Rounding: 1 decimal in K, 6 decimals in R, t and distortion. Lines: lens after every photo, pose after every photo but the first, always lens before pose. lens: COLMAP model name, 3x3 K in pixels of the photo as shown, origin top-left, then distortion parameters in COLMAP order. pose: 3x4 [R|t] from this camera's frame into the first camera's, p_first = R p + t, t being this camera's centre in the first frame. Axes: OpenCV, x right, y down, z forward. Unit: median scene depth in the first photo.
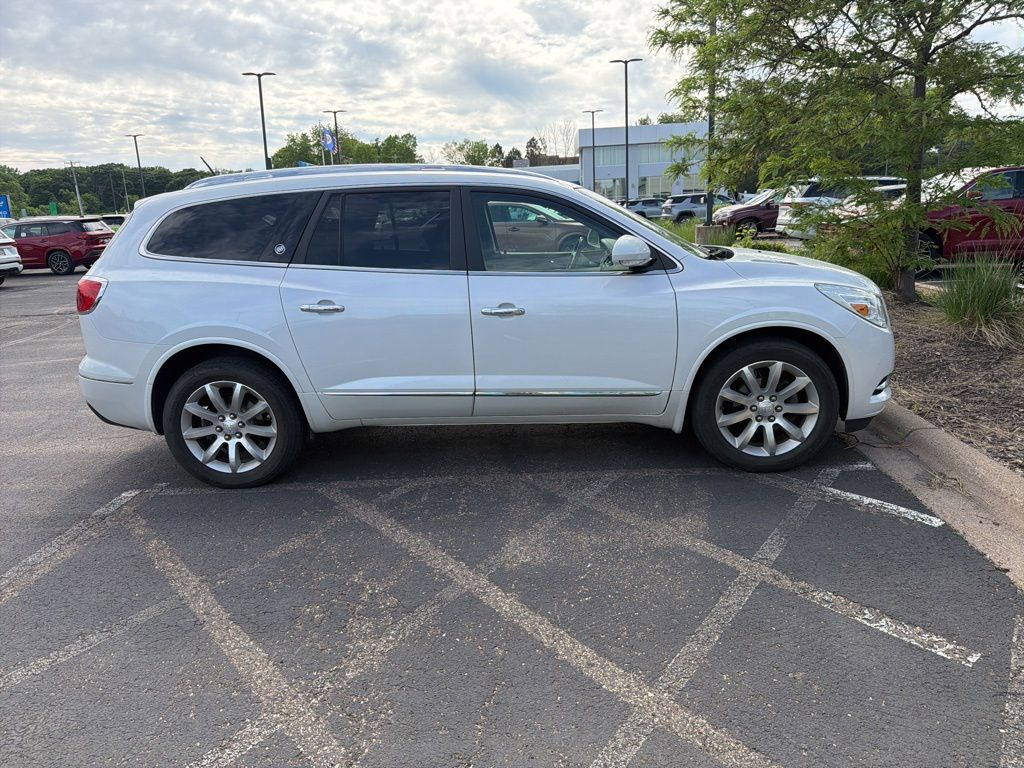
lens RADIAL K [[724.2, 0, 503.7], [0, 724.2, 385.0], [0, 0, 1]] dist [0.029392, -0.036854]
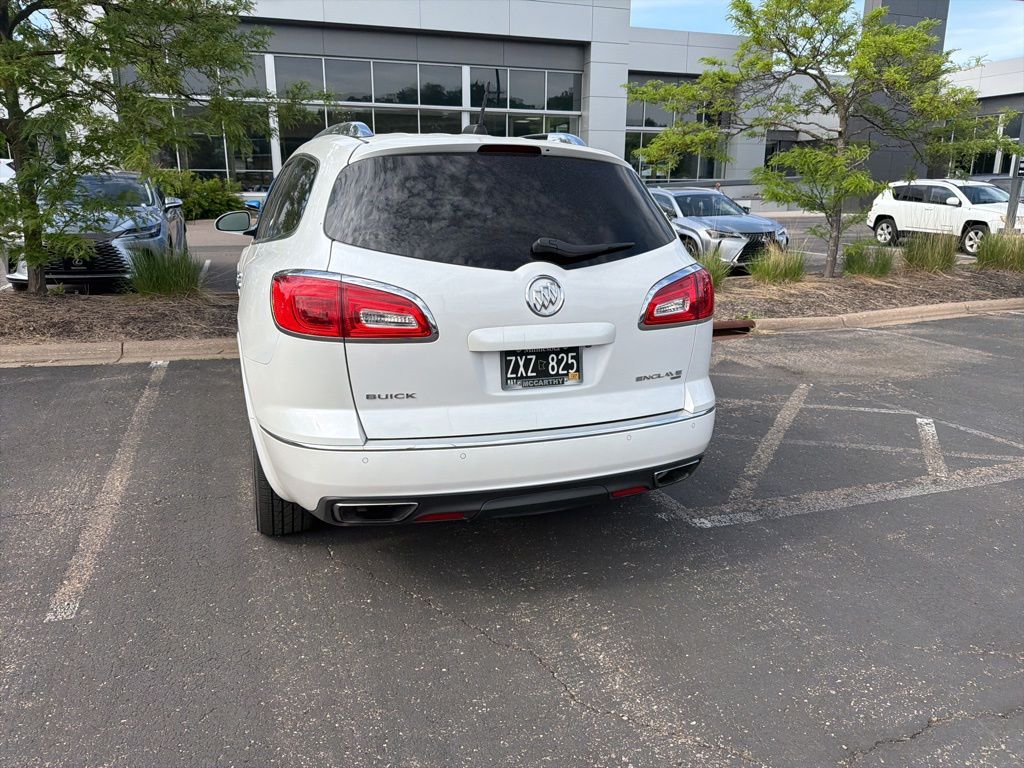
lens RADIAL K [[724.2, 0, 504.8], [0, 724.2, 371.6], [0, 0, 1]] dist [0.029392, -0.036854]
pose [[-0.374691, -0.178569, 0.909791, -1.196202], [0.220296, 0.936028, 0.274446, -0.295028], [-0.900598, 0.303256, -0.311383, 1.470285]]
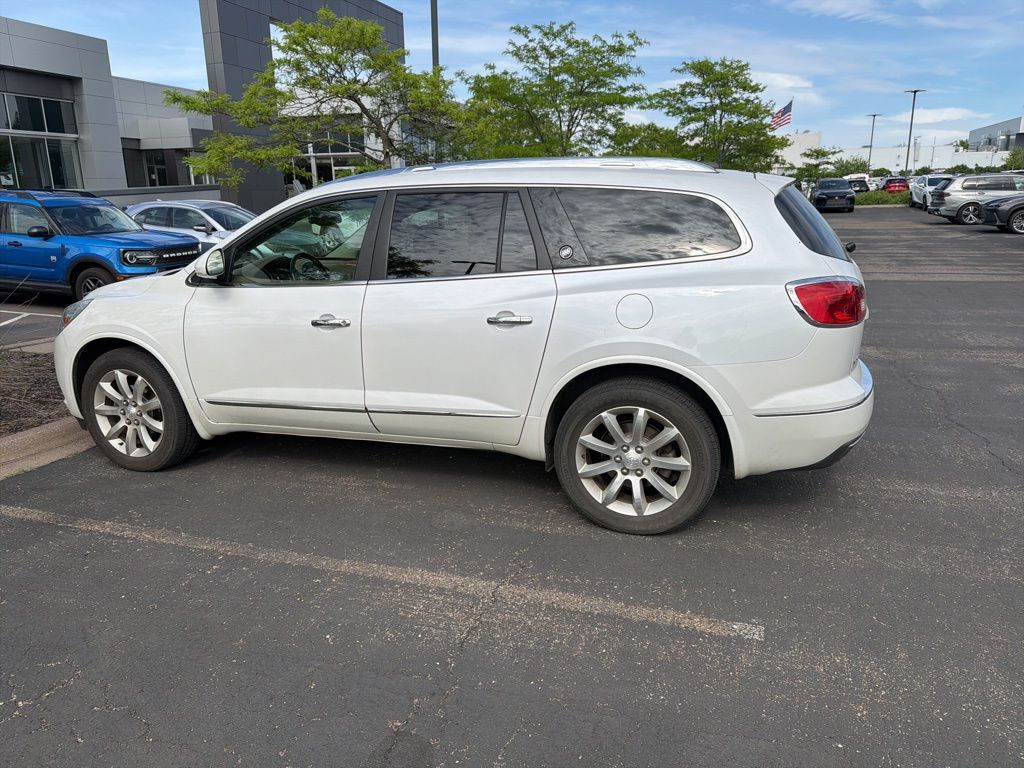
lens RADIAL K [[724.2, 0, 502.3], [0, 724.2, 378.2], [0, 0, 1]] dist [0.029392, -0.036854]
pose [[-0.958033, -0.008649, 0.286526, -0.469232], [0.121536, 0.893004, 0.433328, -0.532363], [-0.259617, 0.449966, -0.854476, 2.219845]]
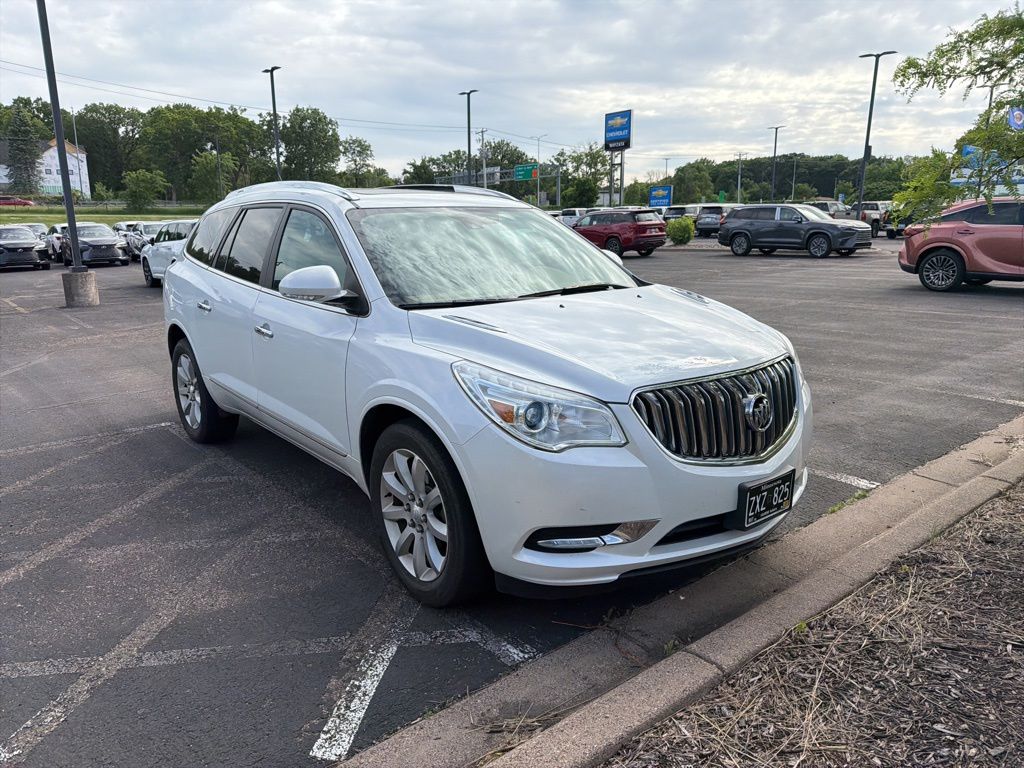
lens RADIAL K [[724.2, 0, 505.0], [0, 724.2, 382.6], [0, 0, 1]] dist [0.029392, -0.036854]
pose [[0.659973, 0.195688, -0.725357, 0.927740], [-0.186415, 0.977943, 0.094220, -0.184434], [0.727795, 0.073035, 0.681895, 0.551620]]
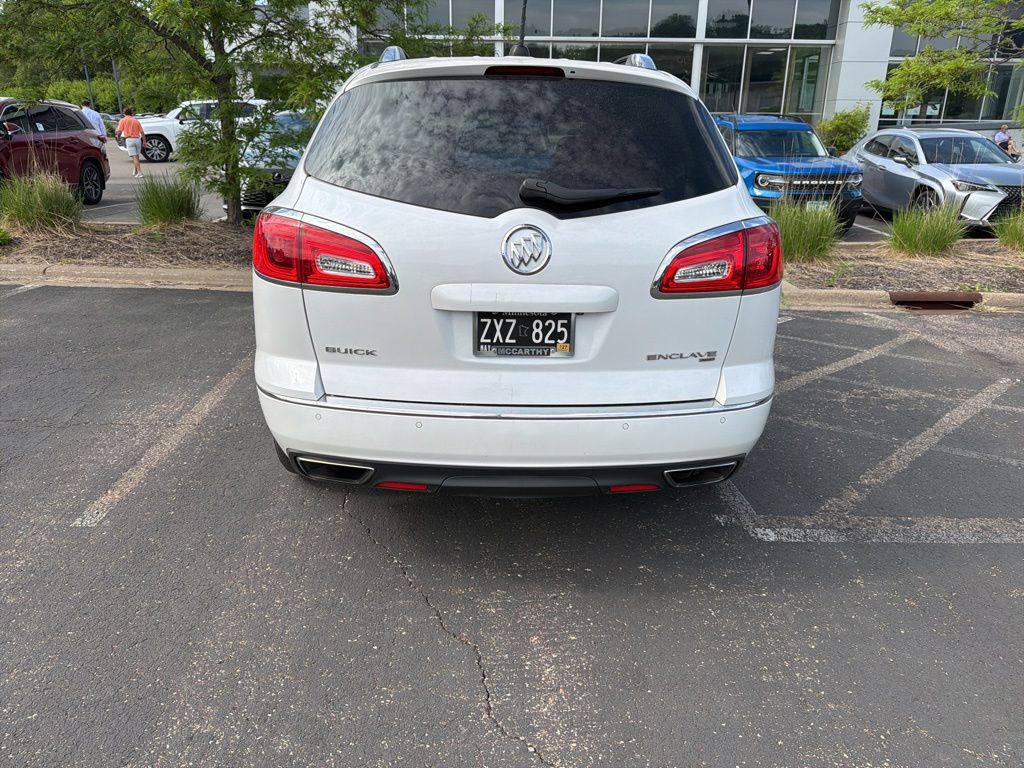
lens RADIAL K [[724.2, 0, 505.3], [0, 724.2, 385.1], [0, 0, 1]] dist [0.029392, -0.036854]
pose [[-0.070620, -0.284590, 0.956045, -1.162905], [0.215257, 0.931508, 0.293186, -0.244756], [-0.974001, 0.226500, -0.004523, 1.268763]]
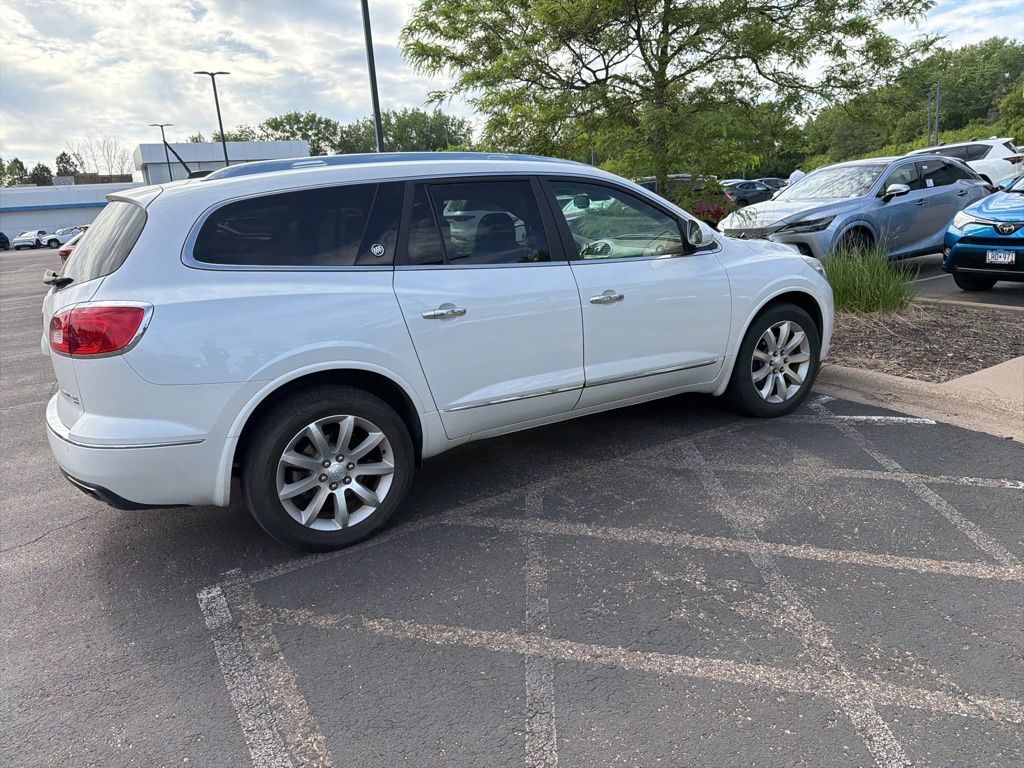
lens RADIAL K [[724.2, 0, 502.4], [0, 724.2, 378.9], [0, 0, 1]] dist [0.029392, -0.036854]
pose [[0.837938, -0.140306, 0.527422, -0.653024], [0.157933, 0.987380, 0.011751, -0.025877], [-0.522415, 0.073451, 0.849522, 0.221366]]
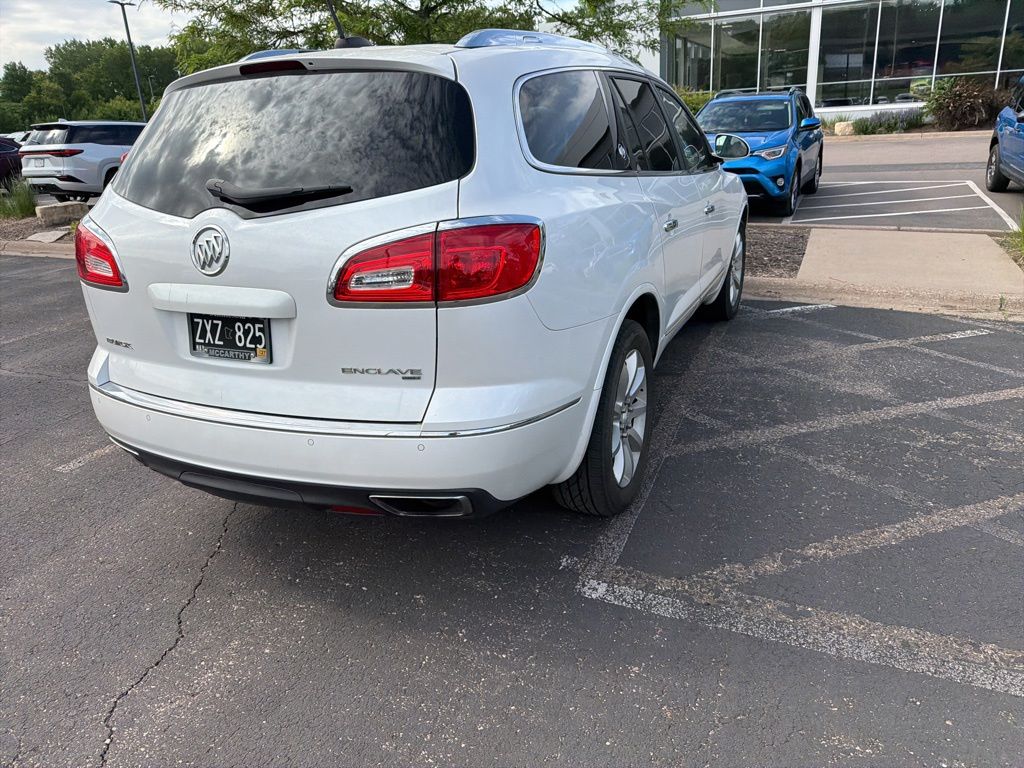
lens RADIAL K [[724.2, 0, 516.4], [0, 724.2, 388.4], [0, 0, 1]] dist [0.029392, -0.036854]
pose [[0.357813, -0.292696, 0.886735, -1.046482], [0.243858, 0.945942, 0.213838, -0.145436], [-0.901390, 0.139723, 0.409846, 0.838675]]
